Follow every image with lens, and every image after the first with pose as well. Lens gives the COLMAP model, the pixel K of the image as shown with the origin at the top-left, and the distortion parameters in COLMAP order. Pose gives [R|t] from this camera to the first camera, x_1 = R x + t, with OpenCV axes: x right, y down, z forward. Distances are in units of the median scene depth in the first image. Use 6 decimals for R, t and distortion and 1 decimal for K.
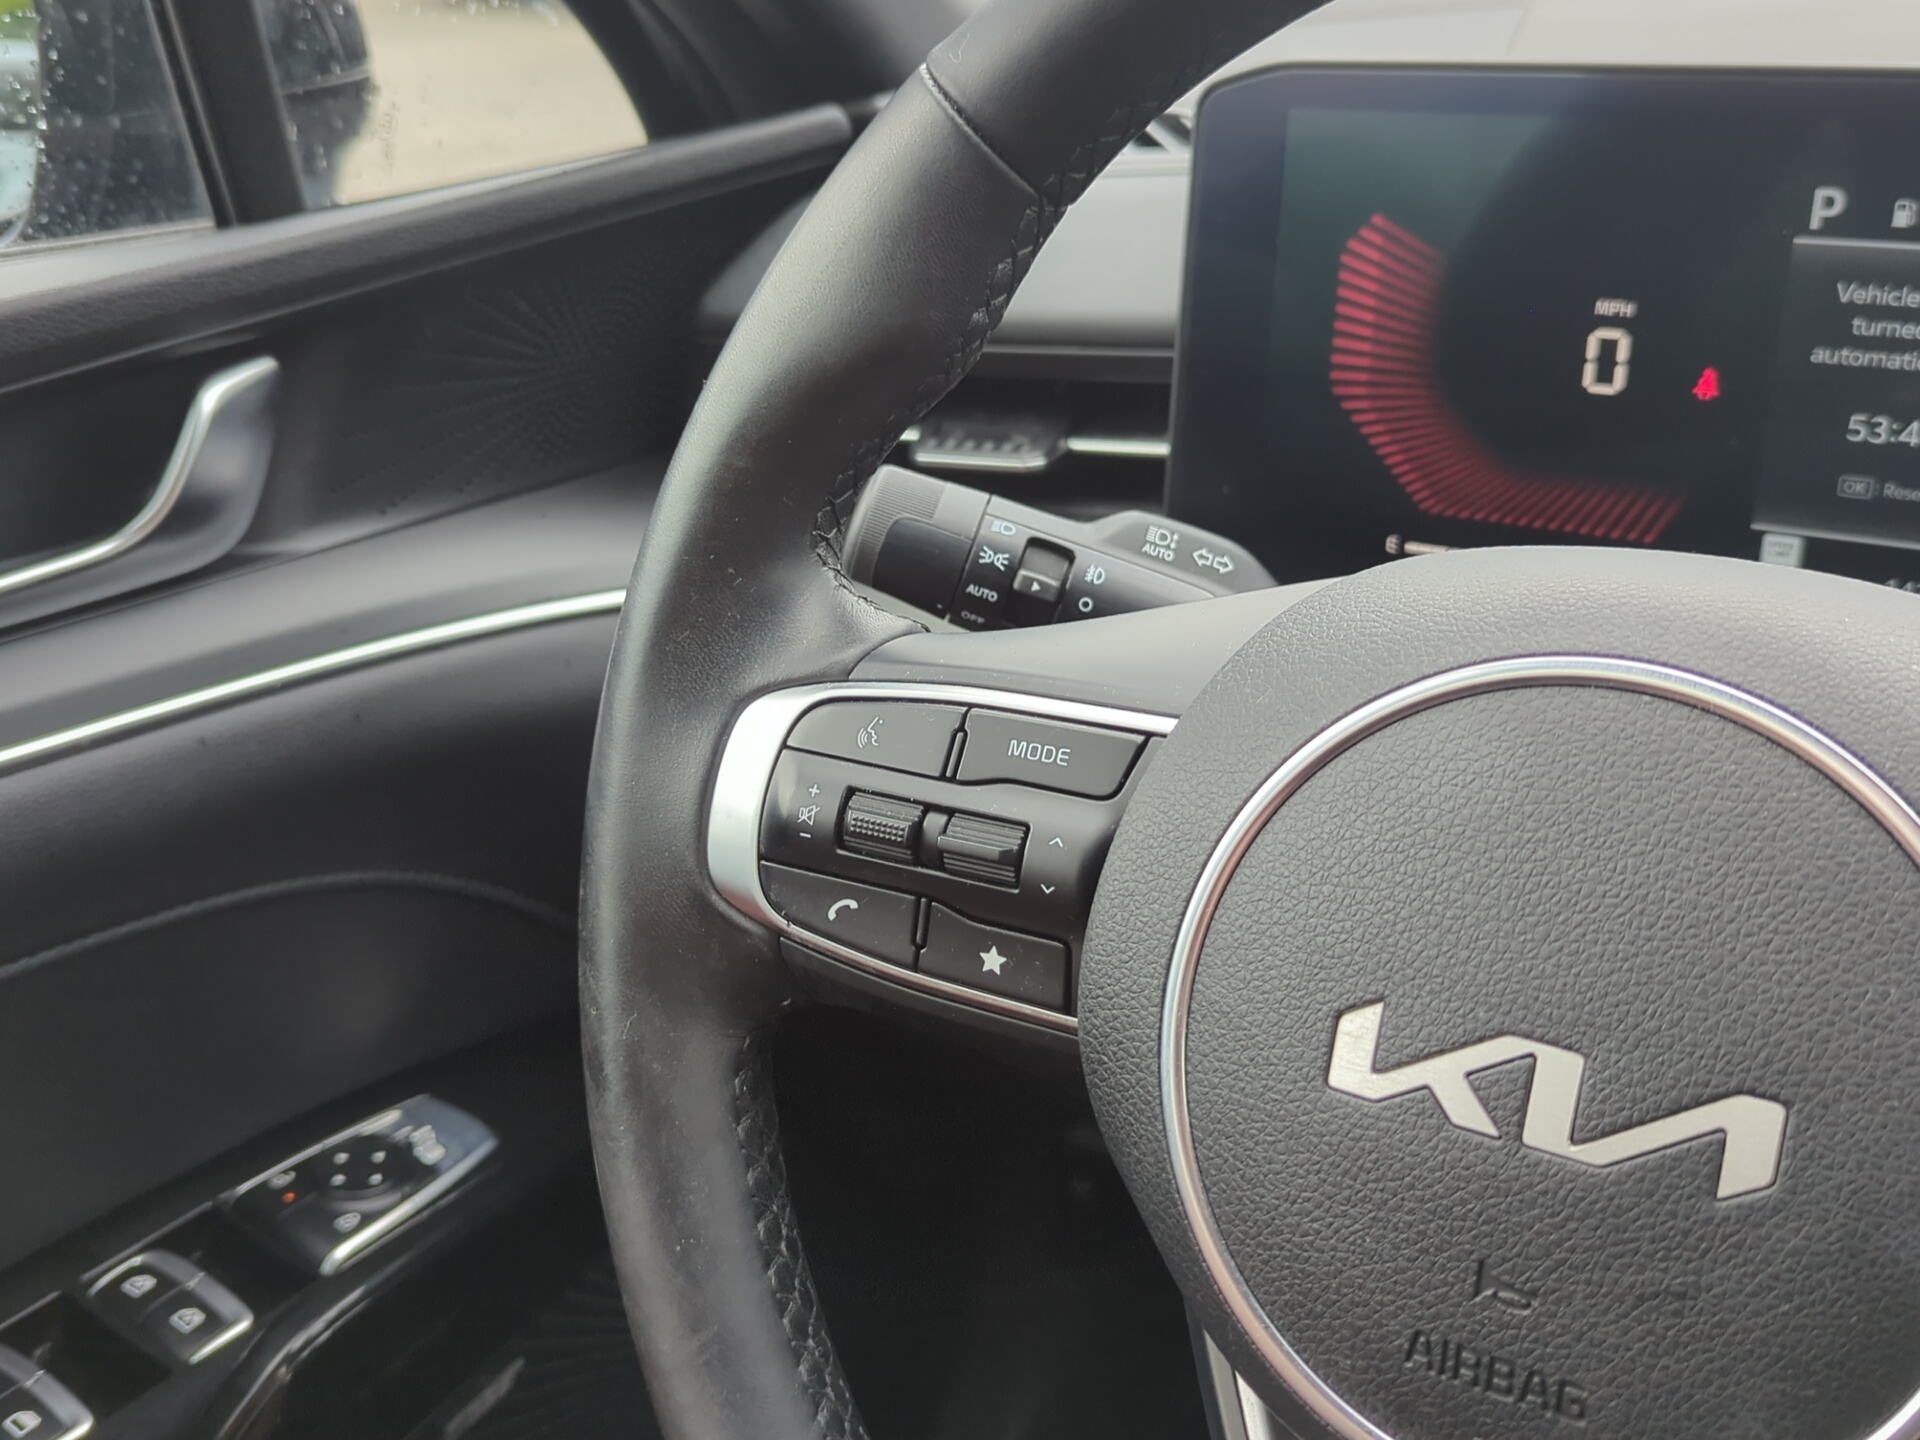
lens RADIAL K [[2040.5, 0, 995.7], [0, 2040.5, 705.2], [0, 0, 1]] dist [0.028890, 0.000000]
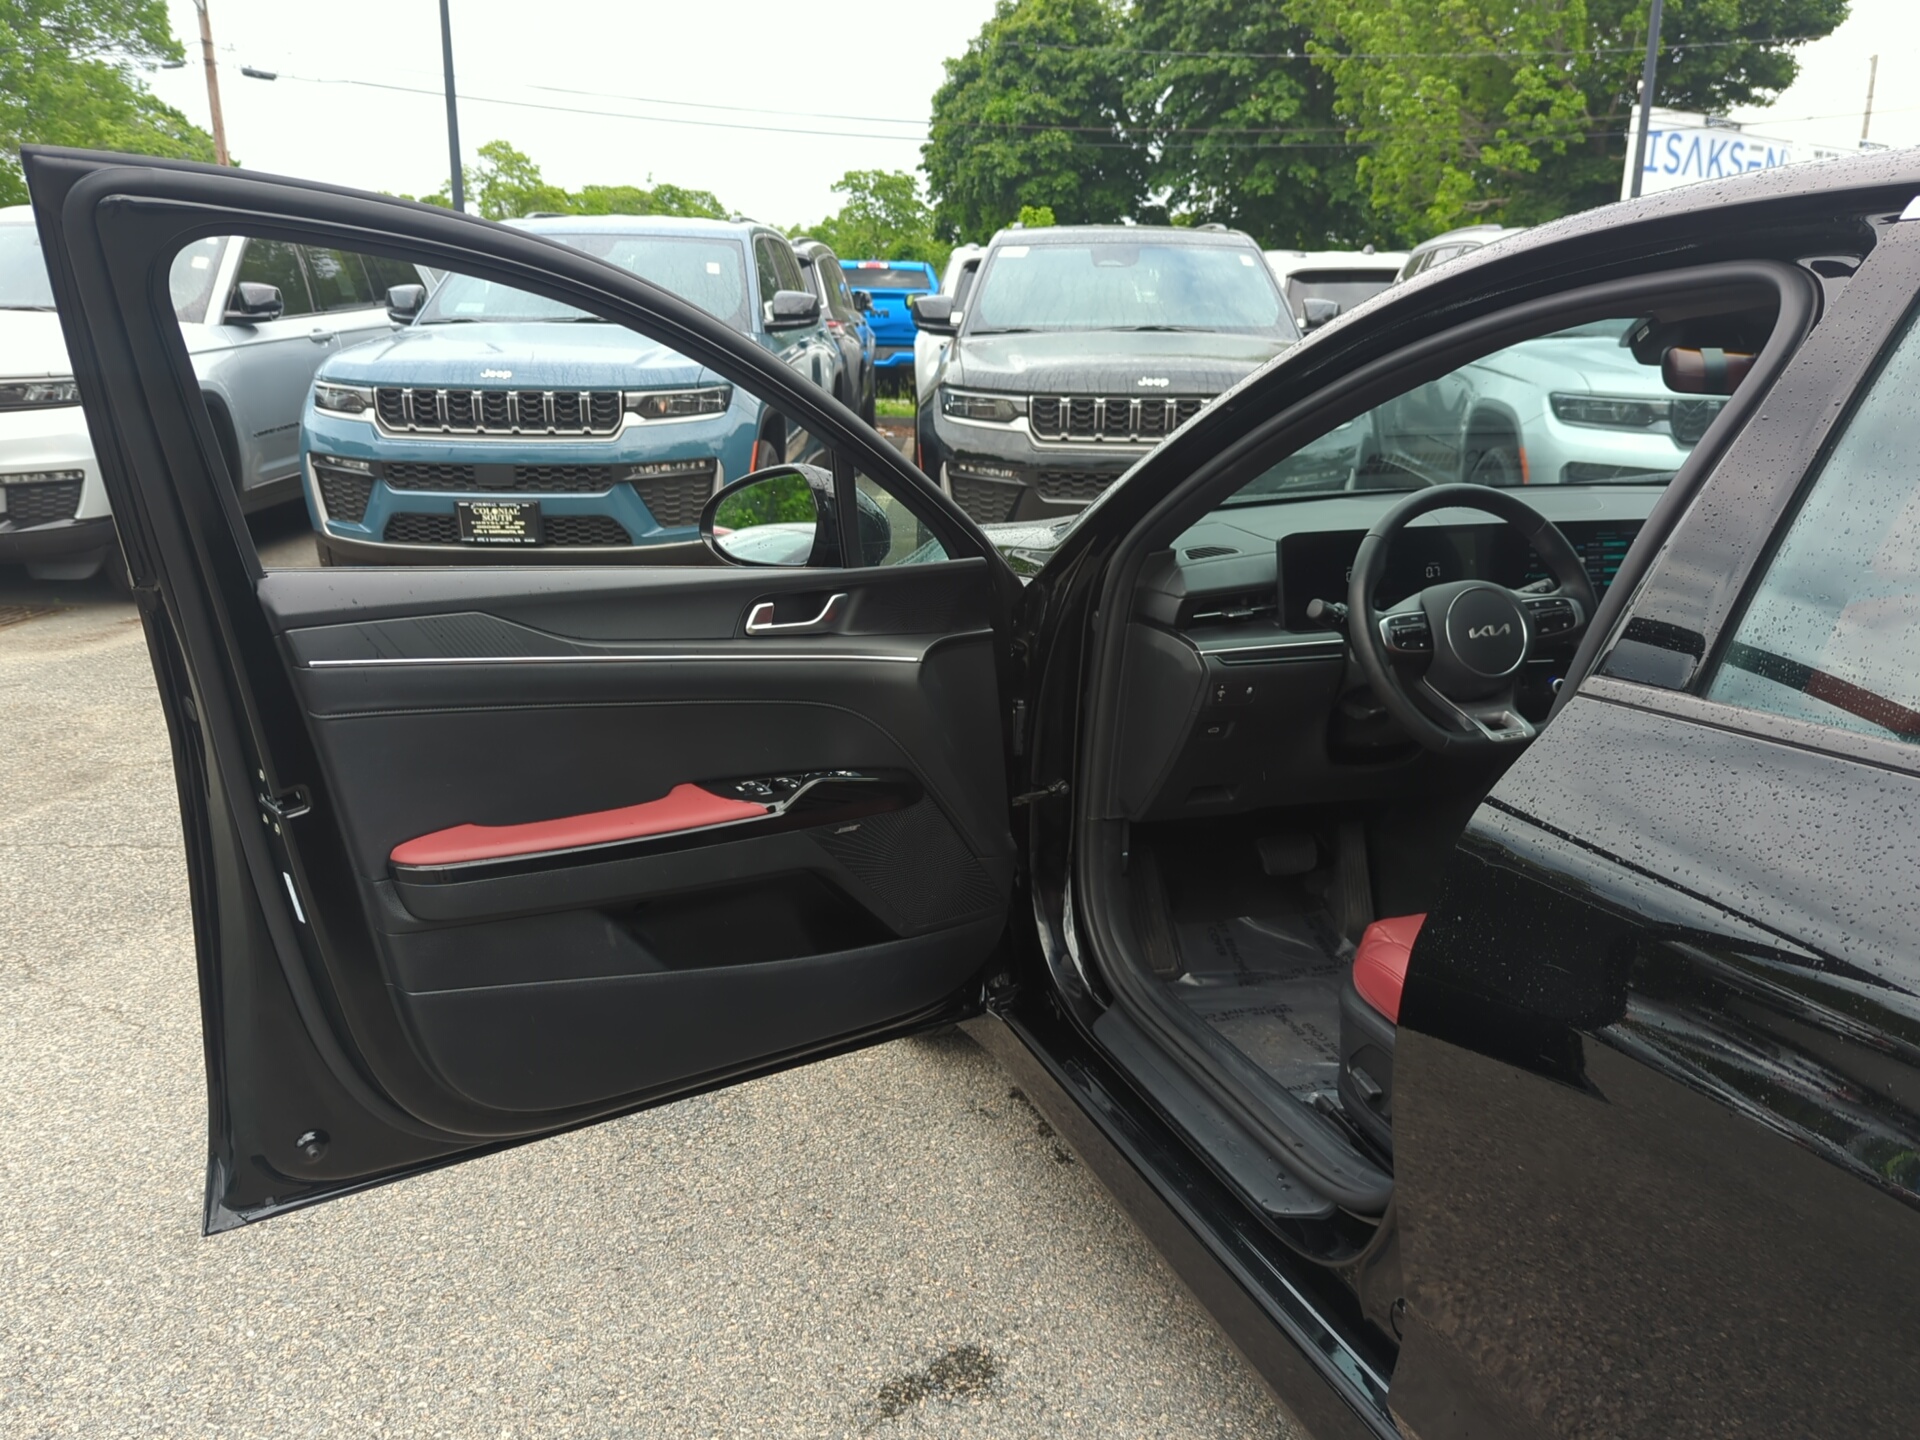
lens RADIAL K [[1547.7, 0, 971.9], [0, 1547.7, 703.1], [0, 0, 1]] dist [0.059473, -0.061073]
pose [[0.628840, -0.134144, 0.765875, -5.390219], [0.284632, 0.956349, -0.066198, 0.241756], [-0.723564, 0.259620, 0.639572, -1.416924]]
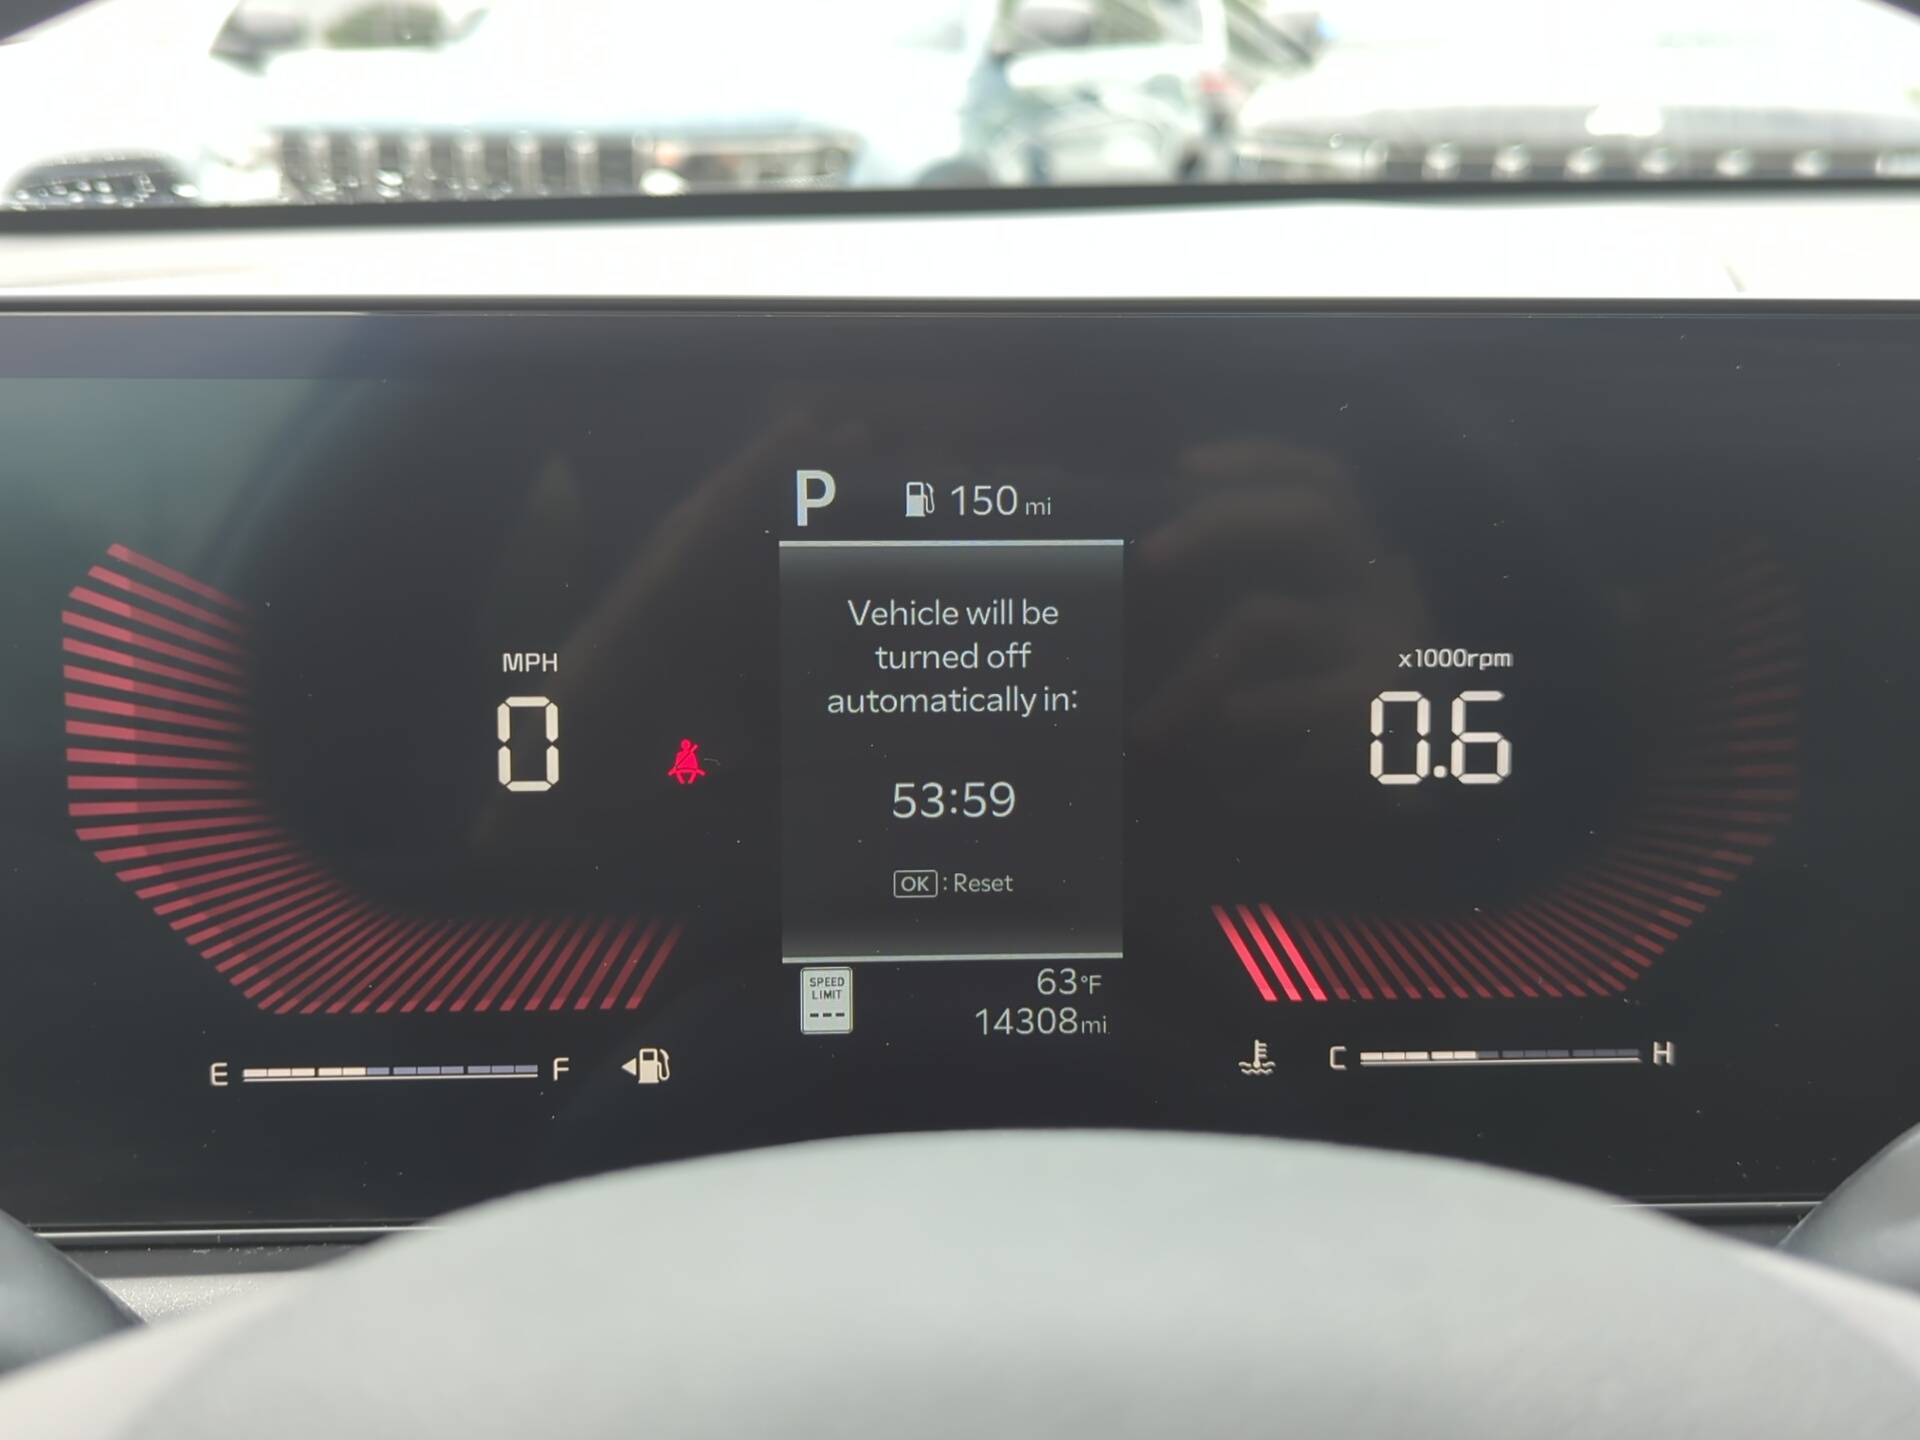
lens RADIAL K [[2025.4, 0, 962.5], [0, 2025.4, 667.1], [0, 0, 1]] dist [0.062154, 0.000000]
pose [[0.826514, -0.090033, 0.555669, 0.074877], [0.187884, 0.974642, -0.121544, -0.116200], [-0.530636, 0.204859, 0.822471, 0.525279]]
